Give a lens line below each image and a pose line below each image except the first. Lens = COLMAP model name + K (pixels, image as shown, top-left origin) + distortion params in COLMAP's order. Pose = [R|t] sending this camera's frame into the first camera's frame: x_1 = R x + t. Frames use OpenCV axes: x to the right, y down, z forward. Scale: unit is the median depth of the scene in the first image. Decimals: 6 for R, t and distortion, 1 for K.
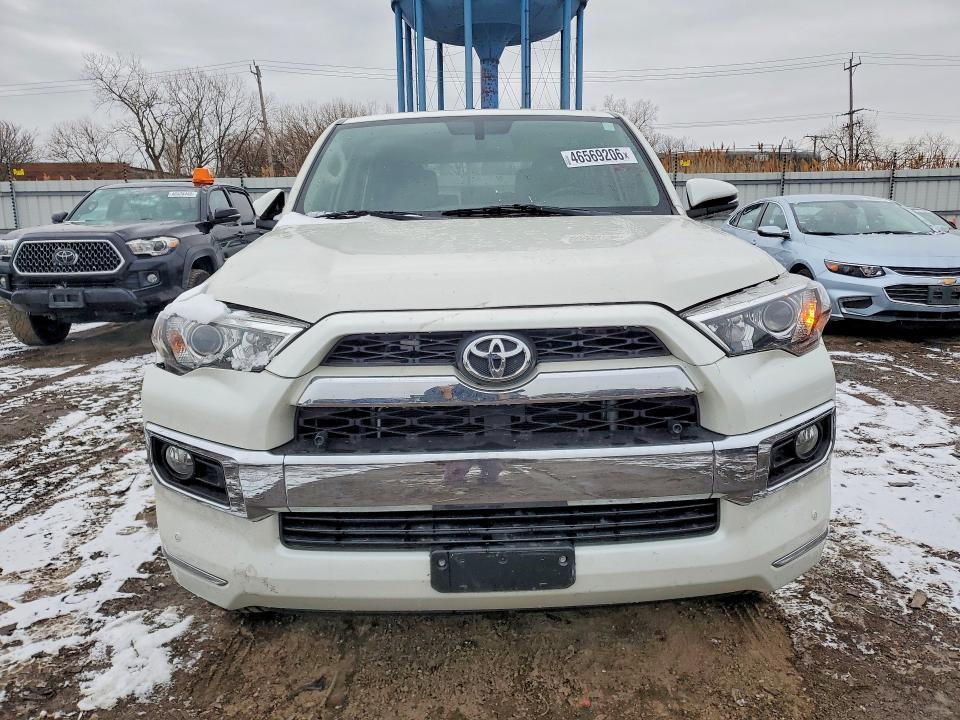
lens RADIAL K [[738.2, 0, 480.0], [0, 738.2, 360.0], [0, 0, 1]] dist [-0.005536, 0.032722]
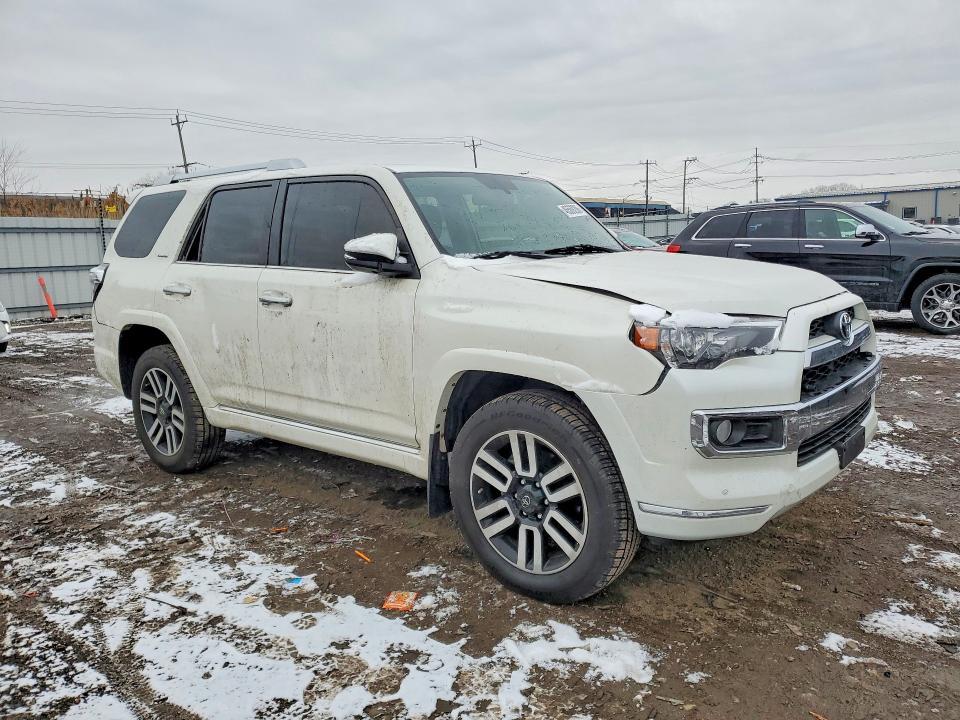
lens RADIAL K [[738.2, 0, 480.0], [0, 738.2, 360.0], [0, 0, 1]] dist [-0.005536, 0.032722]
pose [[0.656323, -0.125302, 0.744002, -1.060822], [0.170543, 0.985229, 0.015484, -0.057016], [-0.734953, 0.116722, 0.667997, 0.263709]]
